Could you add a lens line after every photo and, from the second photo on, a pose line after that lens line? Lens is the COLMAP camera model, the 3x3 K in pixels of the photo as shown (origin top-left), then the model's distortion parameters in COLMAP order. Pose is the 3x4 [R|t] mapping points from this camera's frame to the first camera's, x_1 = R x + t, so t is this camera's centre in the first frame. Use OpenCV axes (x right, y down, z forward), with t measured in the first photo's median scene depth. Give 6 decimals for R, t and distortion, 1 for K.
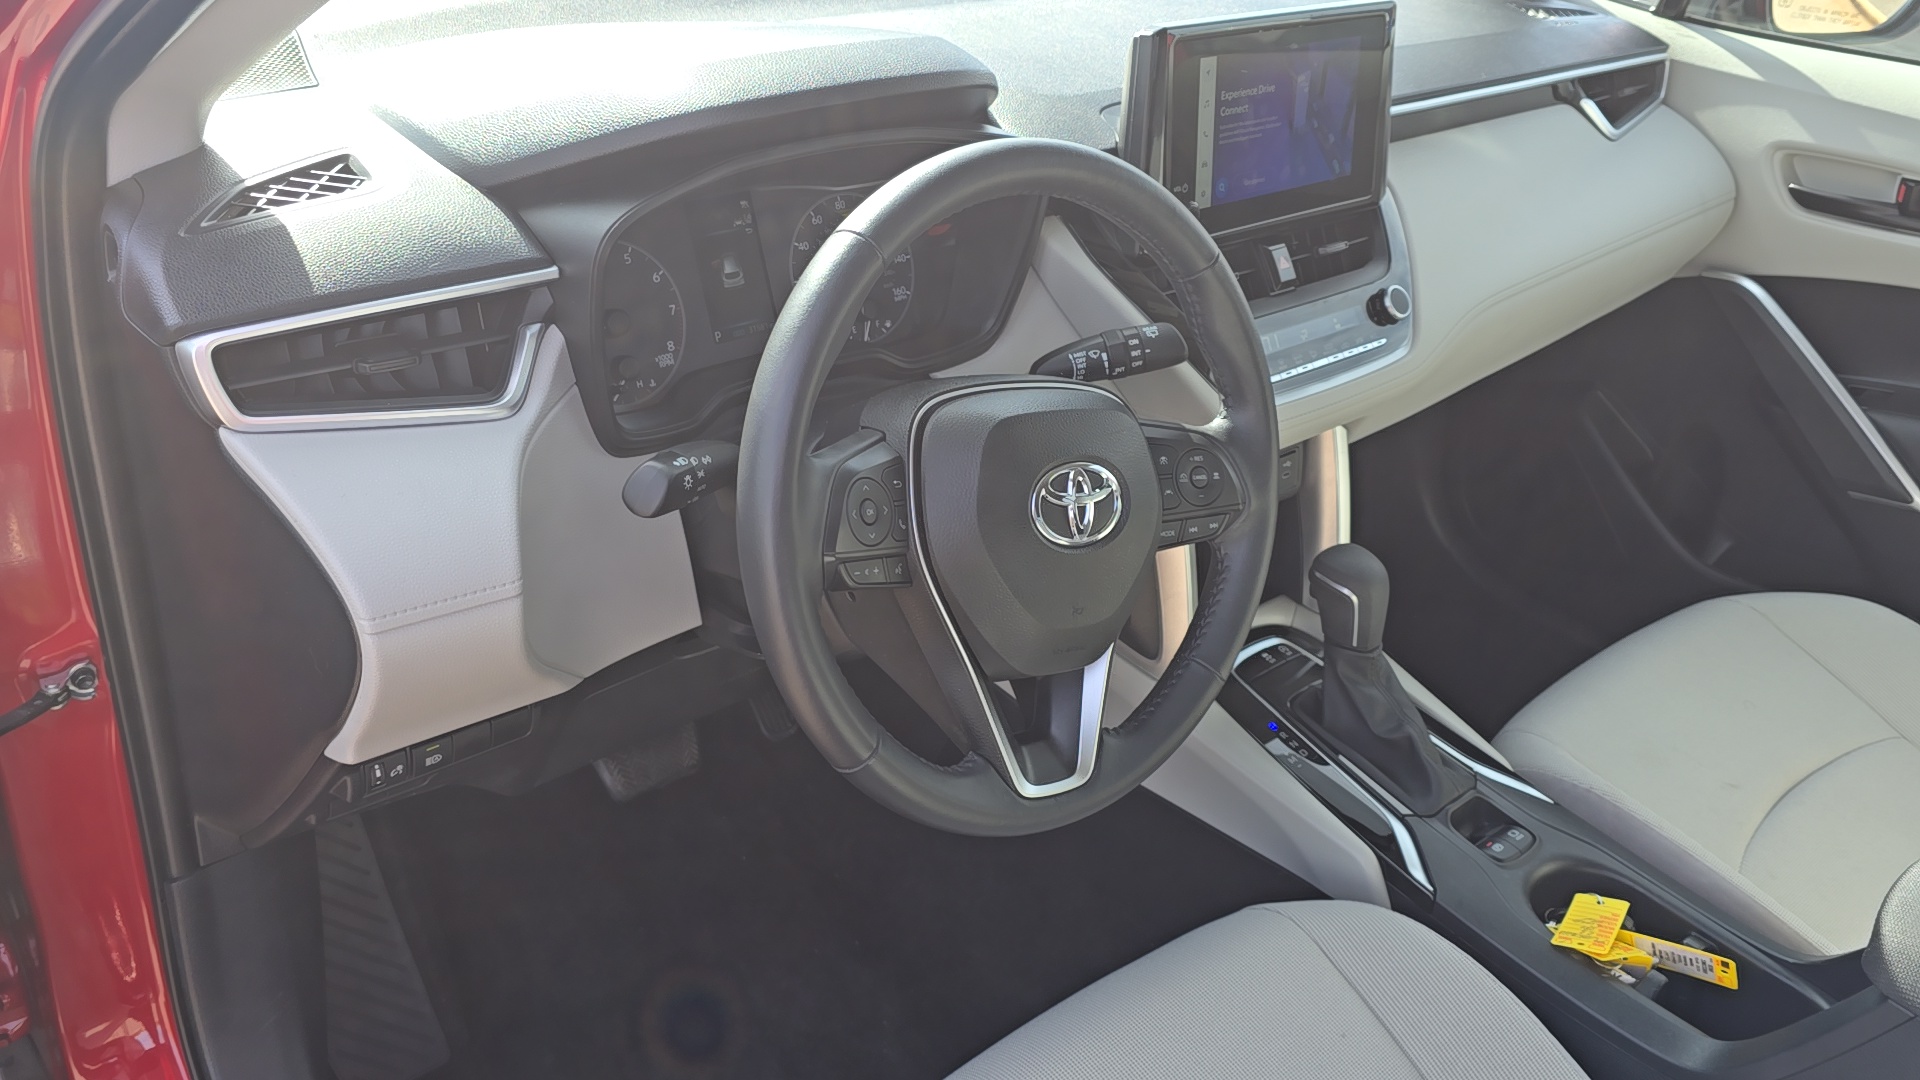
lens RADIAL K [[1528.8, 0, 960.0], [0, 1528.8, 540.0], [0, 0, 1]] dist [-0.008968, -0.005847]
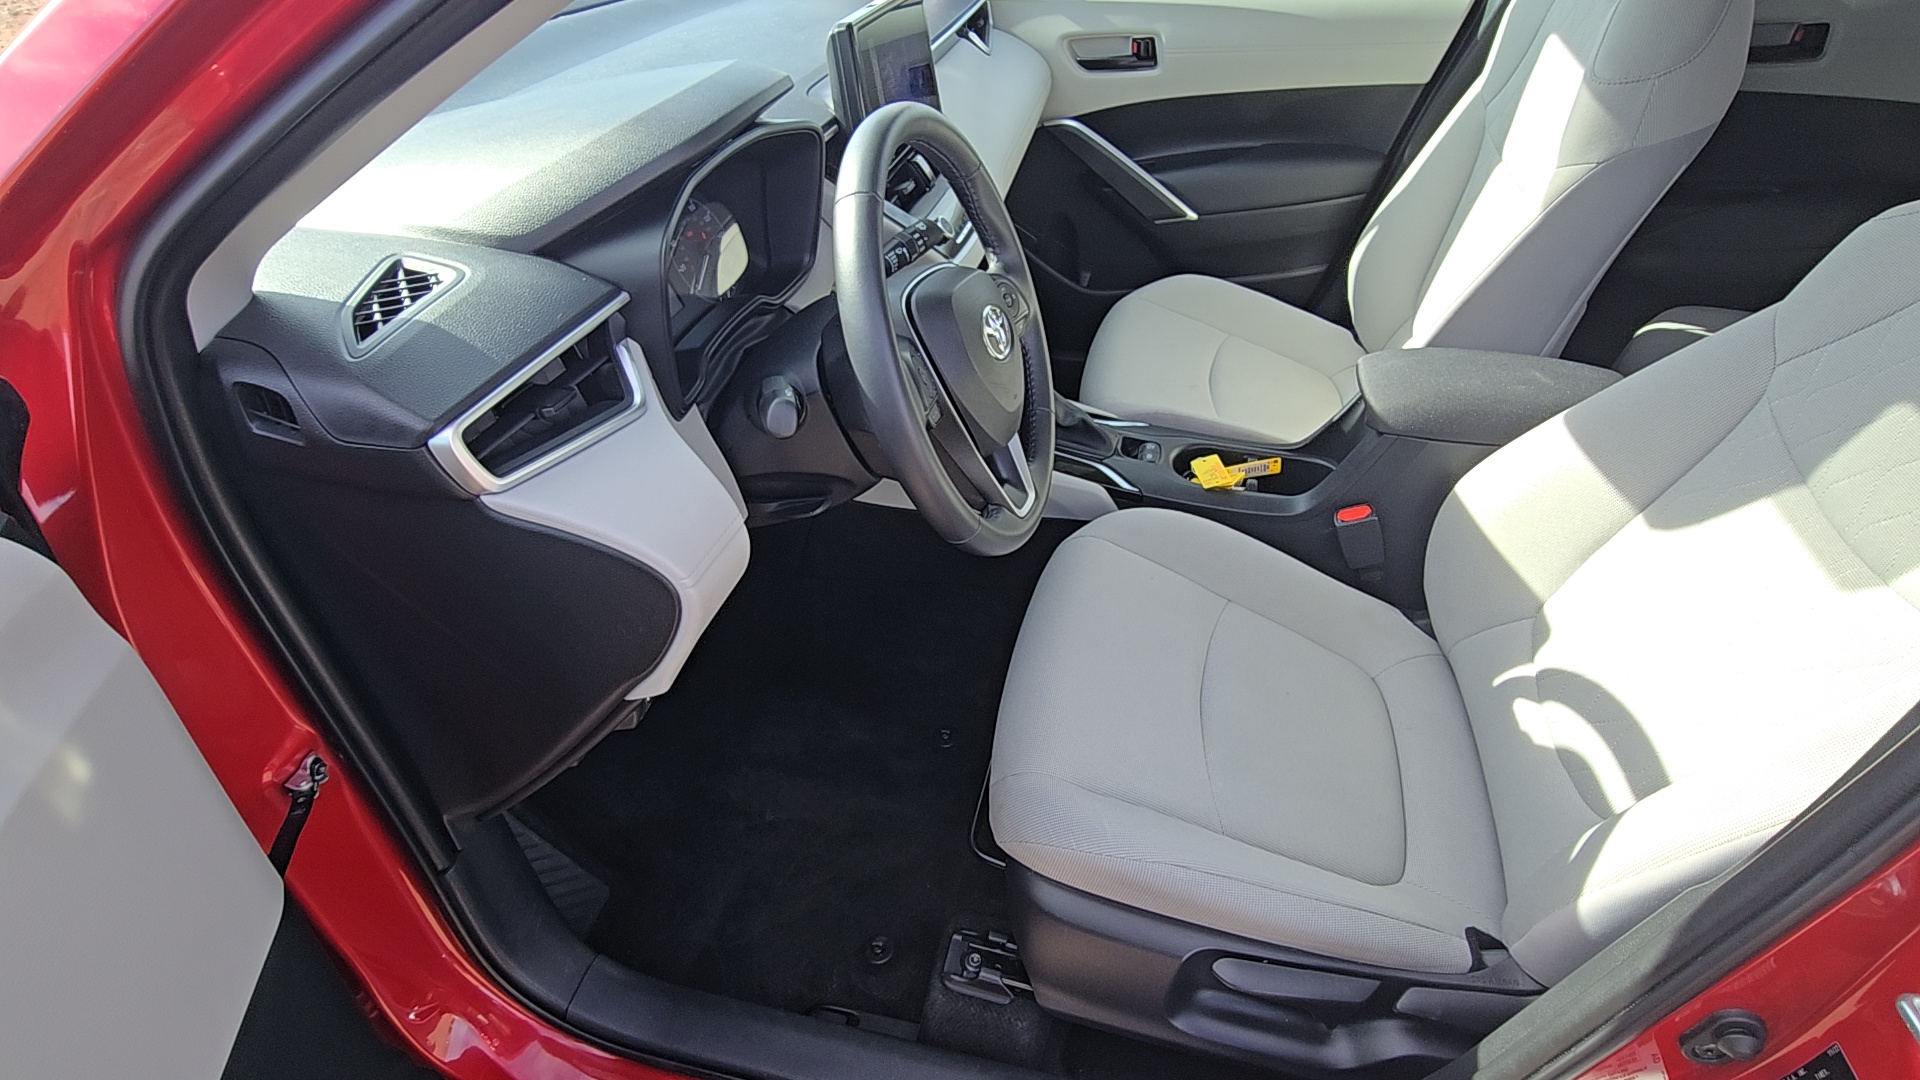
lens RADIAL K [[949.9, 0, 960.0], [0, 949.9, 540.0], [0, 0, 1]] dist [-0.011288, 0.000042]
pose [[0.816103, -0.426115, 0.390387, -0.334404], [0.359596, 0.903246, 0.234175, -0.056533], [-0.452401, -0.050729, 0.890371, 0.101716]]
